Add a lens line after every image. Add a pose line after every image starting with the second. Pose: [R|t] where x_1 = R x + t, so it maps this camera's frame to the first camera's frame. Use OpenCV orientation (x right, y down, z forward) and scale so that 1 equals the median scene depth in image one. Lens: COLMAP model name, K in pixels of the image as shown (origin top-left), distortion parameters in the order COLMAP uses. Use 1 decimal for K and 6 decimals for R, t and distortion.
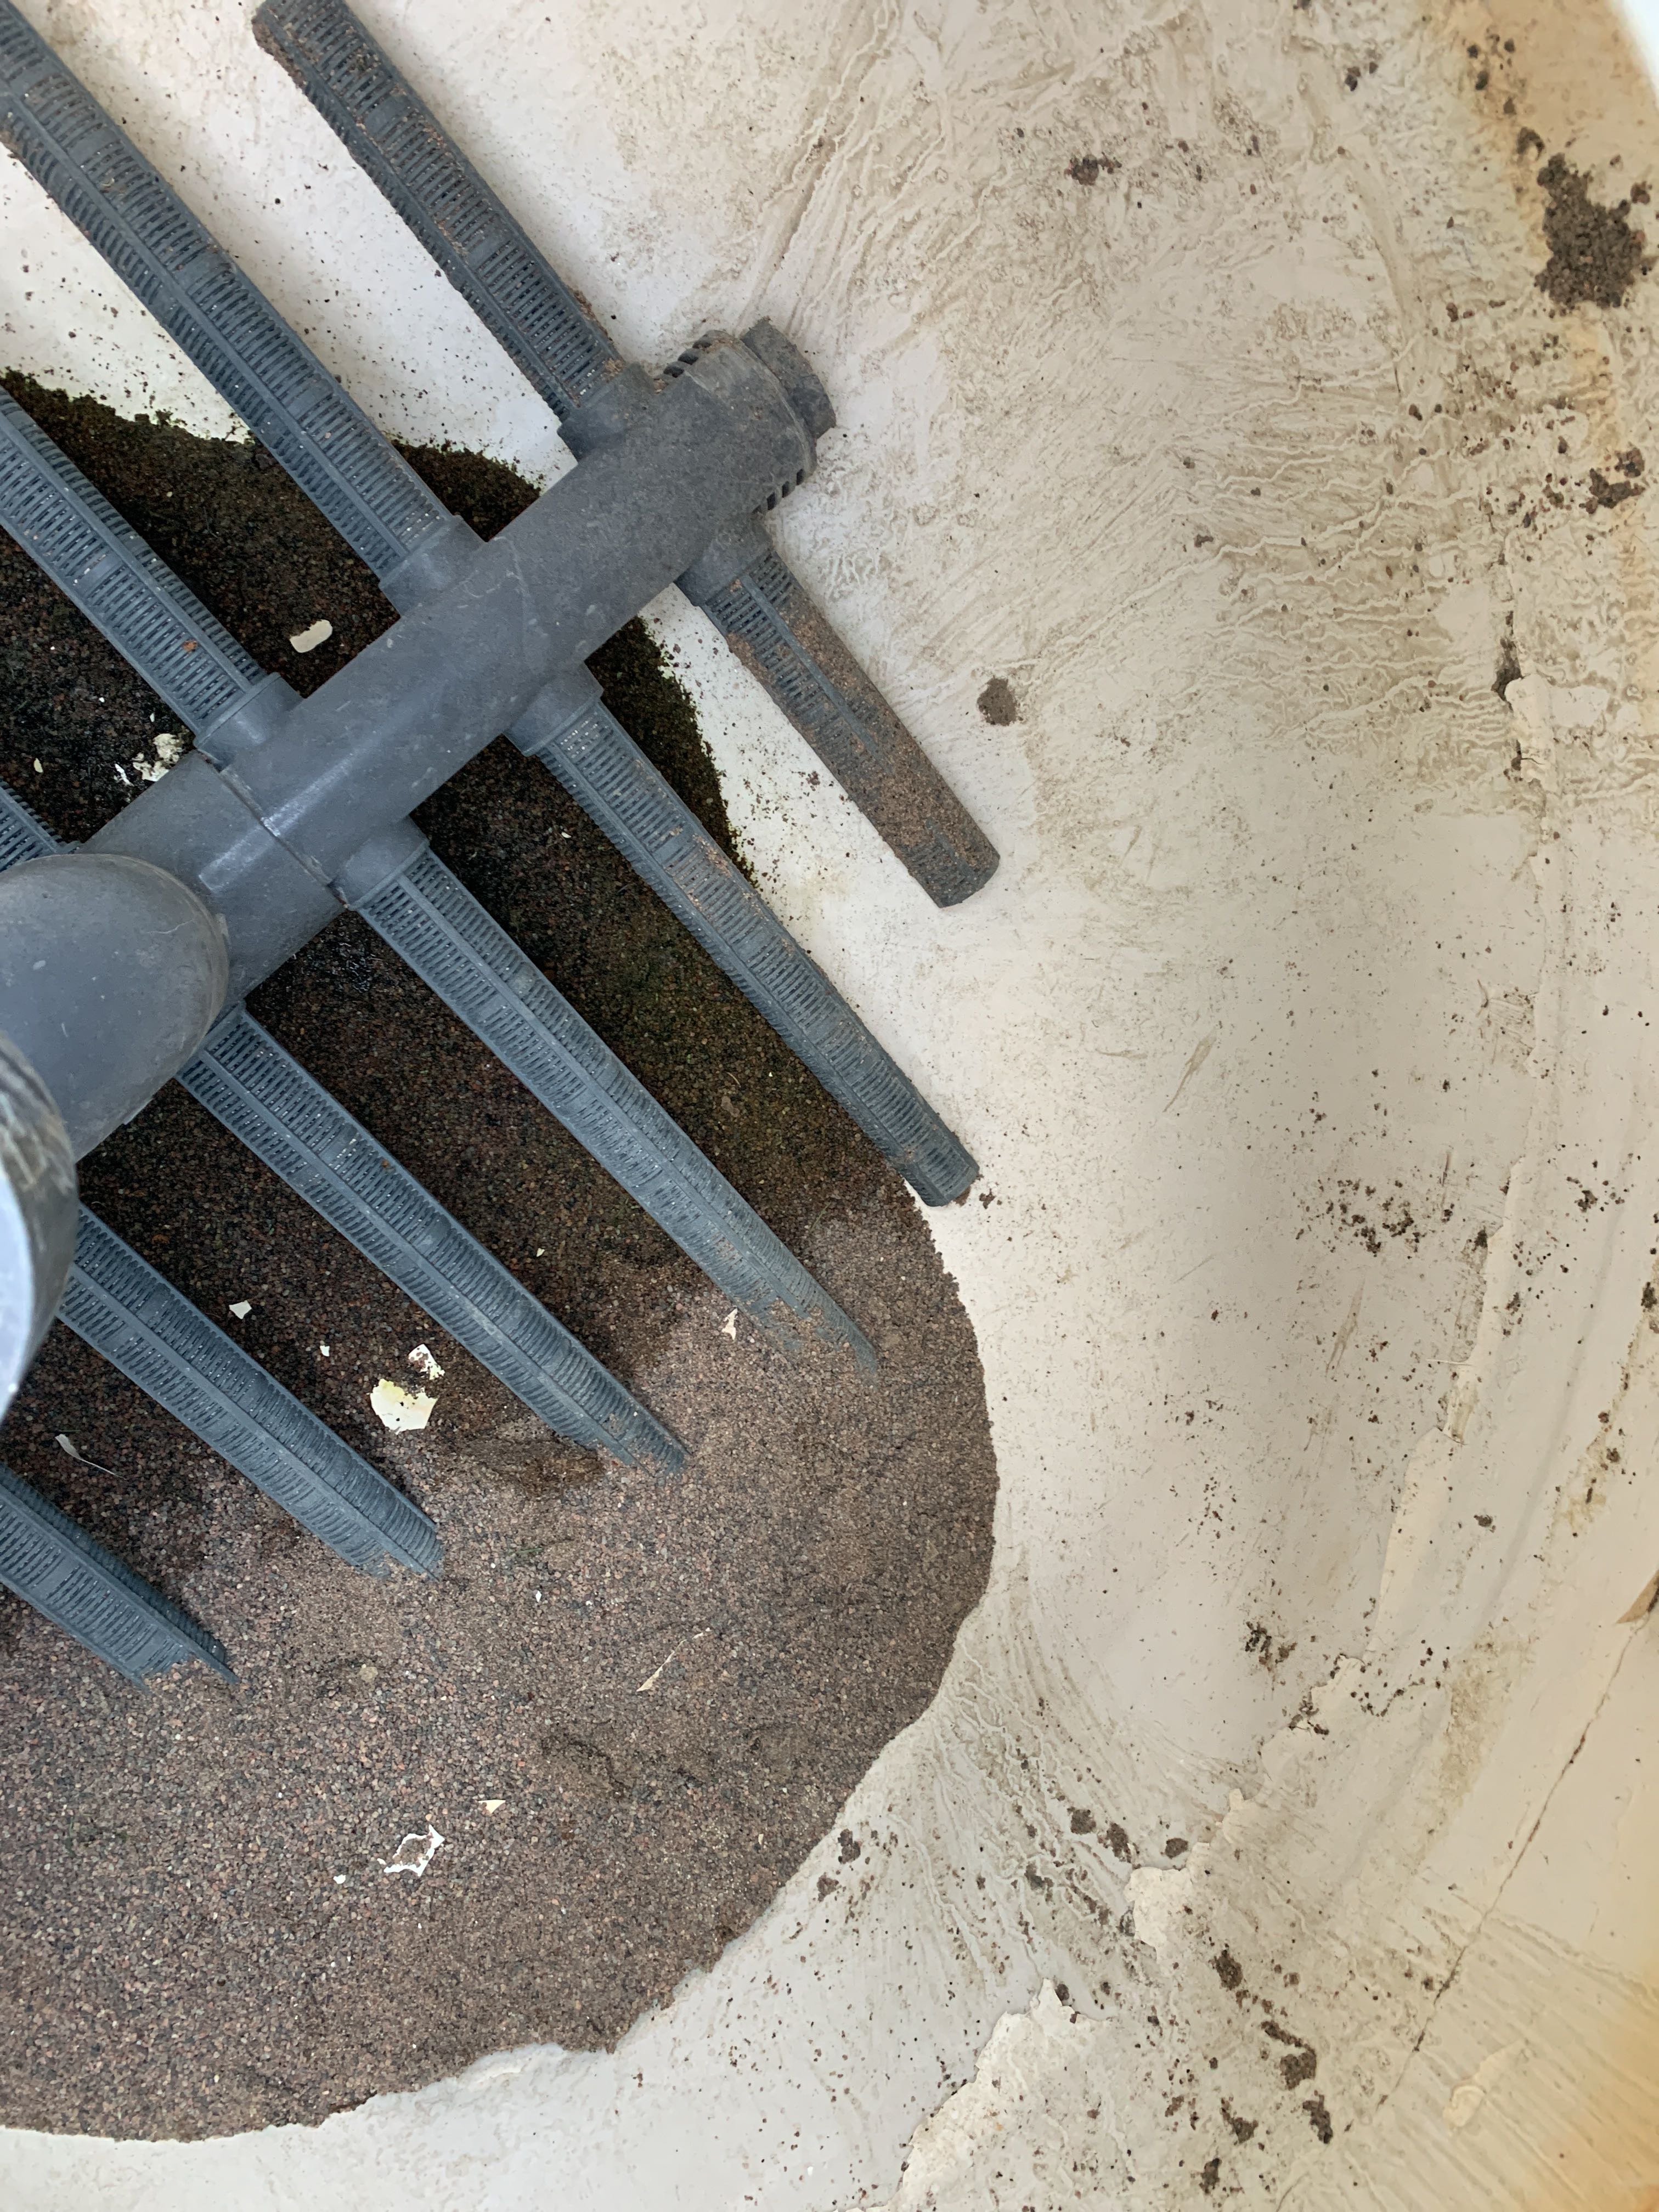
lens RADIAL K [[1635.4, 0, 829.5], [0, 1635.4, 1106.0], [0, 0, 1]] dist [0.000400, 0.002309]
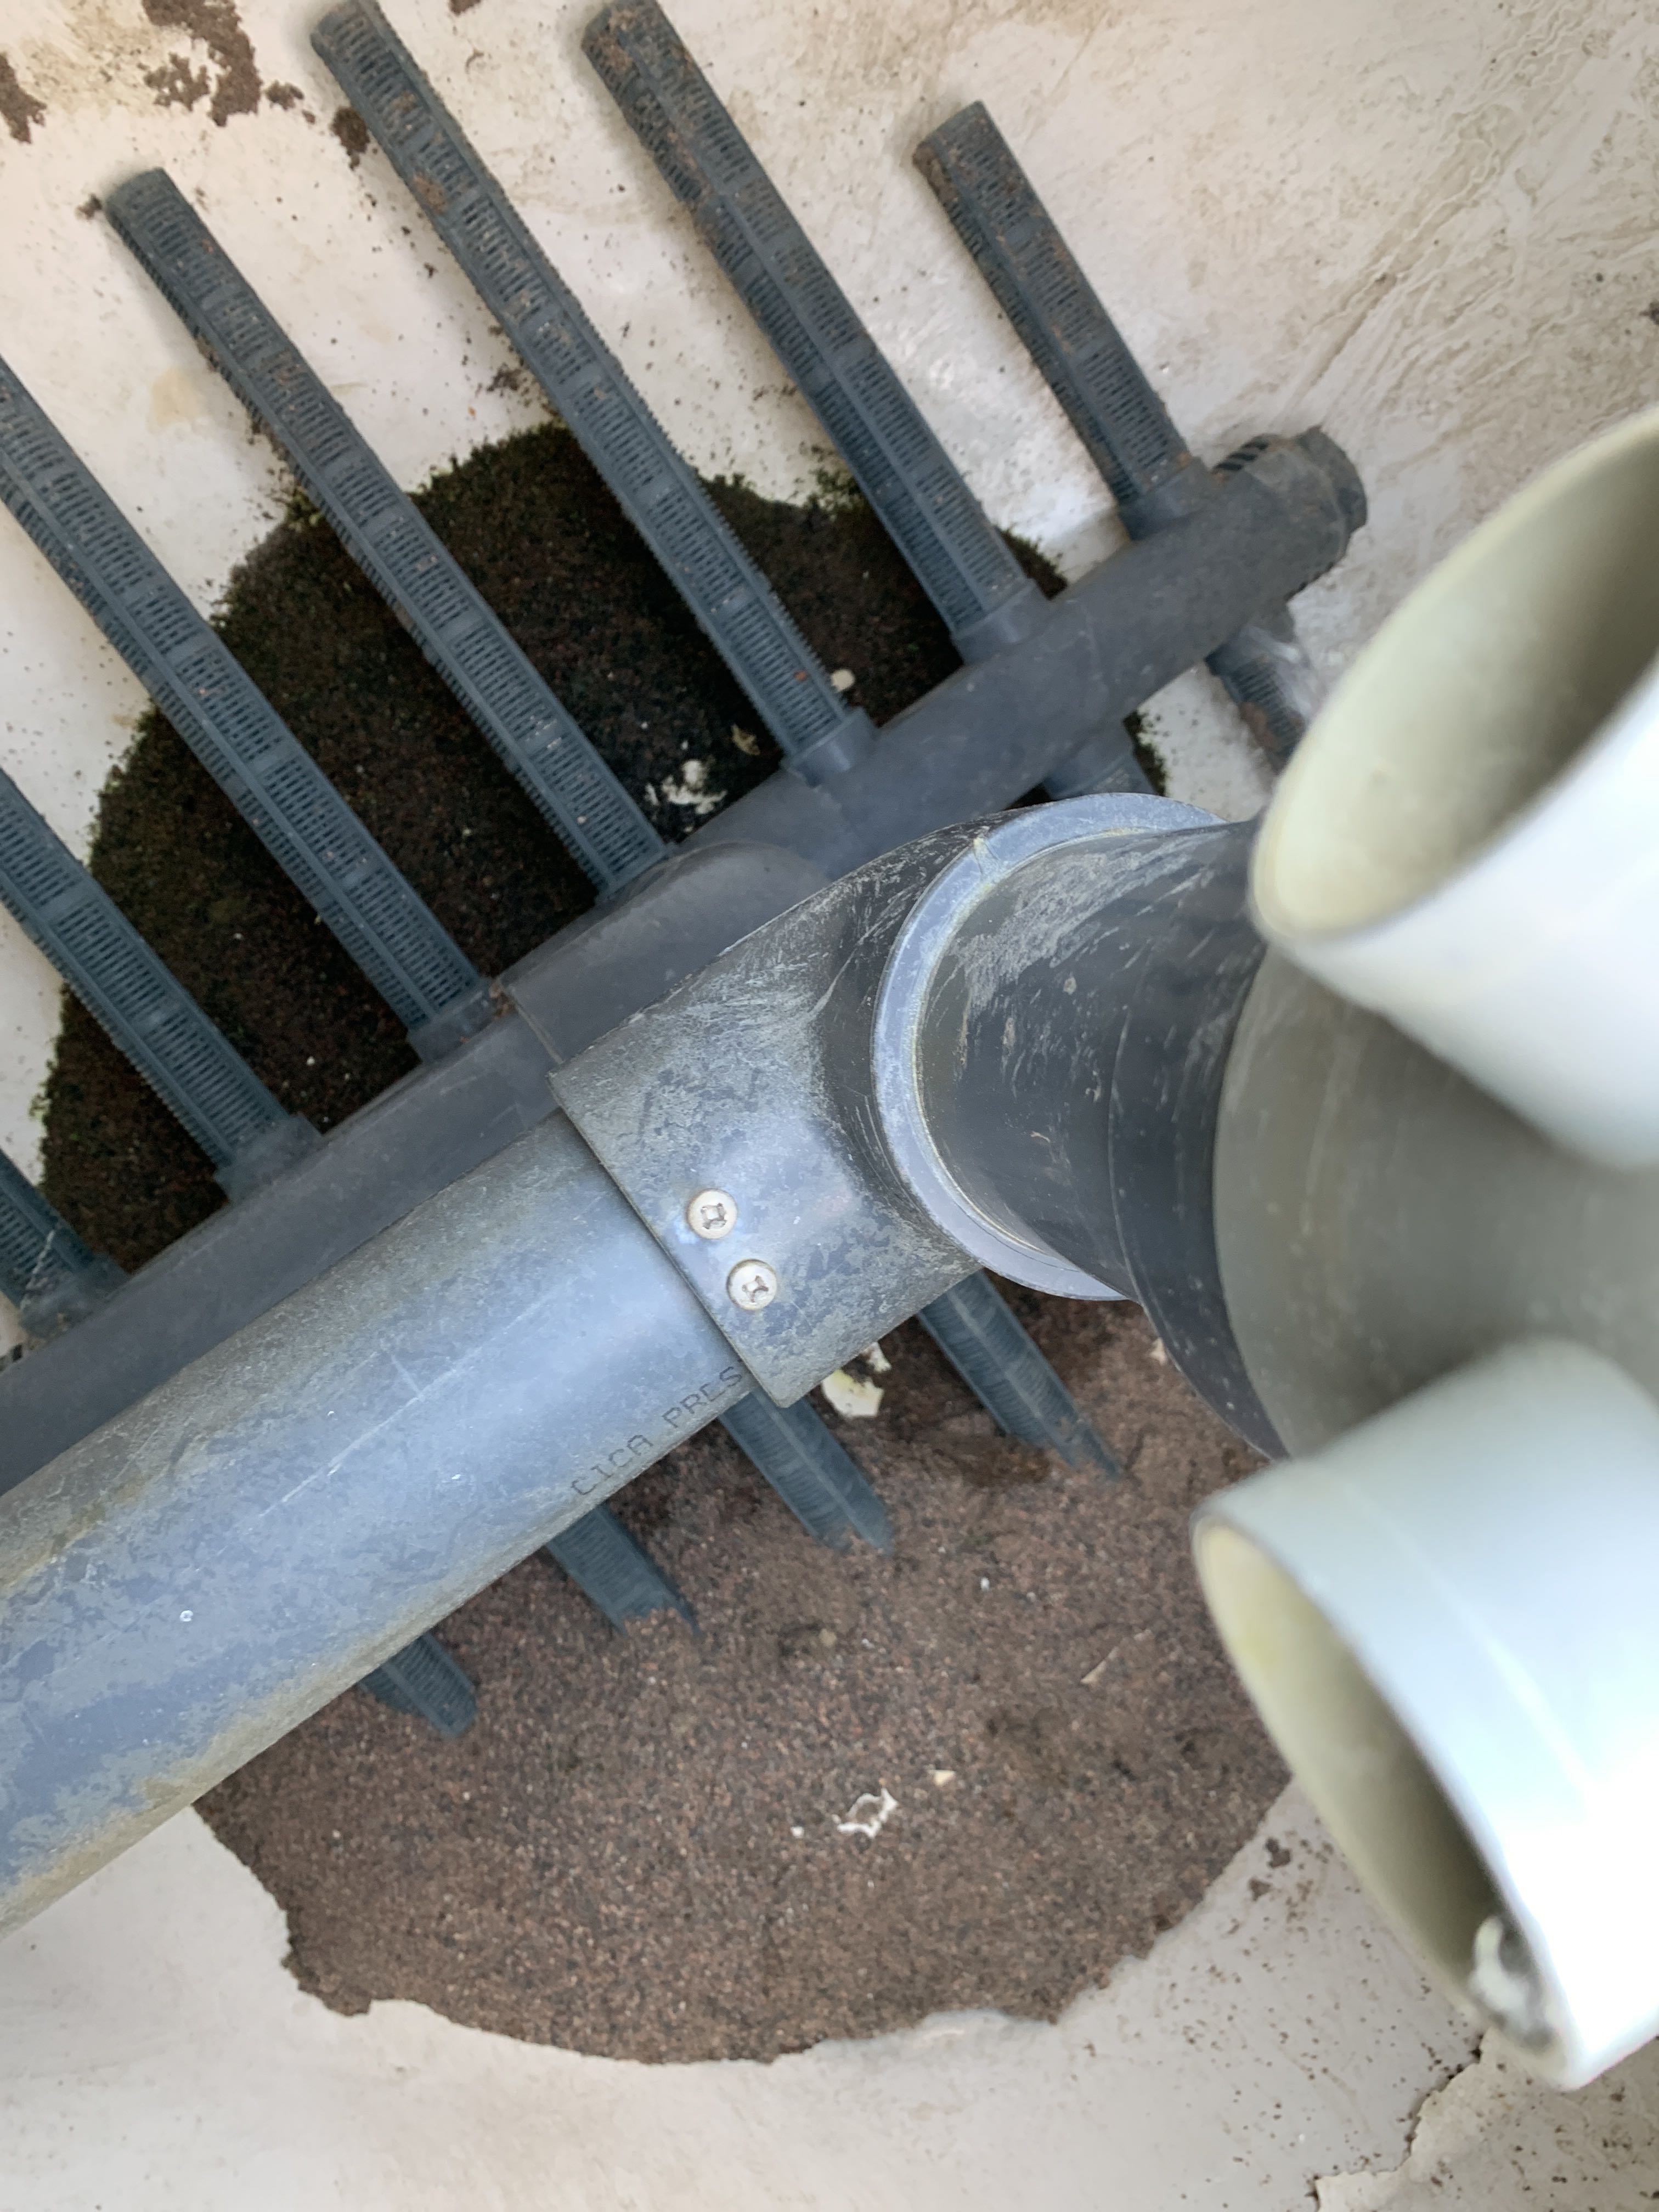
lens RADIAL K [[1638.4, 0, 829.5], [0, 1638.4, 1106.0], [0, 0, 1]] dist [-0.002494, -0.007823]
pose [[0.995149, 0.084257, -0.050783, -0.265784], [-0.087566, 0.993909, -0.066908, 0.077301], [0.044836, 0.071030, 0.996466, -0.084509]]
